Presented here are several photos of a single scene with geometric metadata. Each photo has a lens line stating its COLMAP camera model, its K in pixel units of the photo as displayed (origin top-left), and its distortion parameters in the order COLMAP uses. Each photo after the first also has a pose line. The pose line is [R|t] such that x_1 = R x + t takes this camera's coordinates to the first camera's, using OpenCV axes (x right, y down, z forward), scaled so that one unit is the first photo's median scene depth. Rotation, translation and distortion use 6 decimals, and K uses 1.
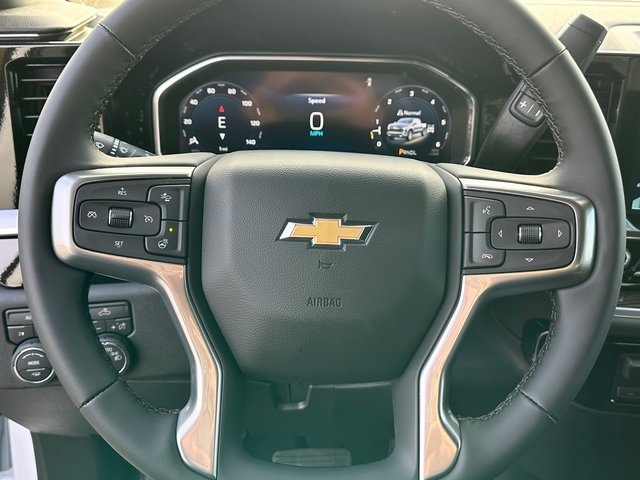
lens RADIAL K [[629.5, 0, 320.2], [0, 629.5, 238.5], [0, 0, 1]] dist [0.078180, 0.000000]
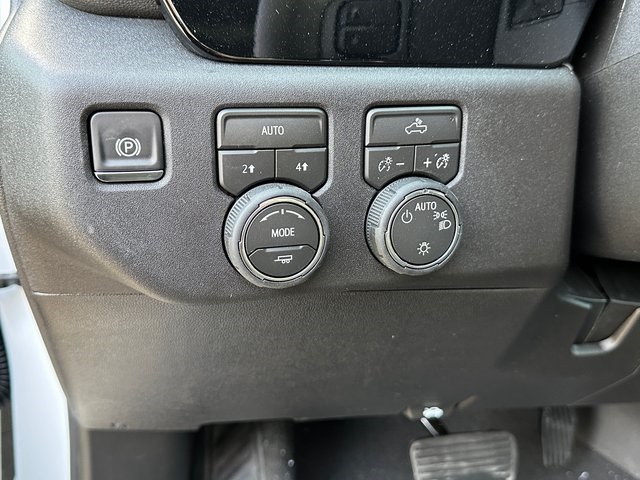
lens RADIAL K [[629.5, 0, 330.7], [0, 629.5, 231.8], [0, 0, 1]] dist [0.078180, 0.000000]
pose [[0.983887, -0.019762, 0.177694, -0.660043], [0.023504, 0.999544, -0.018979, 0.272168], [-0.177238, 0.022850, 0.983903, 0.759485]]
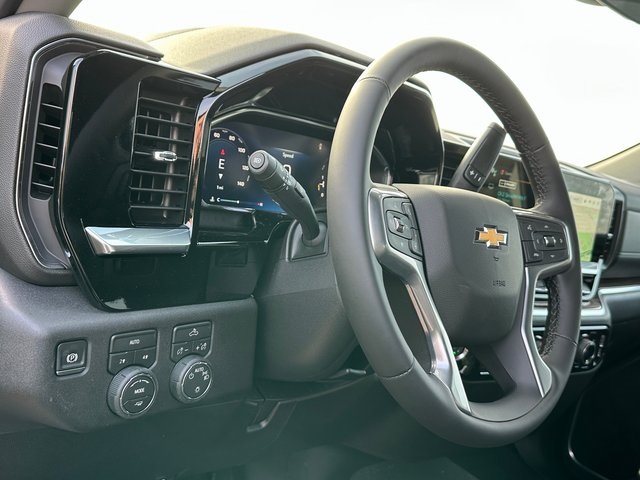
lens RADIAL K [[629.5, 0, 321.1], [0, 629.5, 239.2], [0, 0, 1]] dist [0.078180, 0.000000]
pose [[0.743997, 0.032570, 0.667389, -1.181713], [0.059843, 0.991549, -0.115102, 0.130642], [-0.665498, 0.125574, 0.735761, 0.140187]]
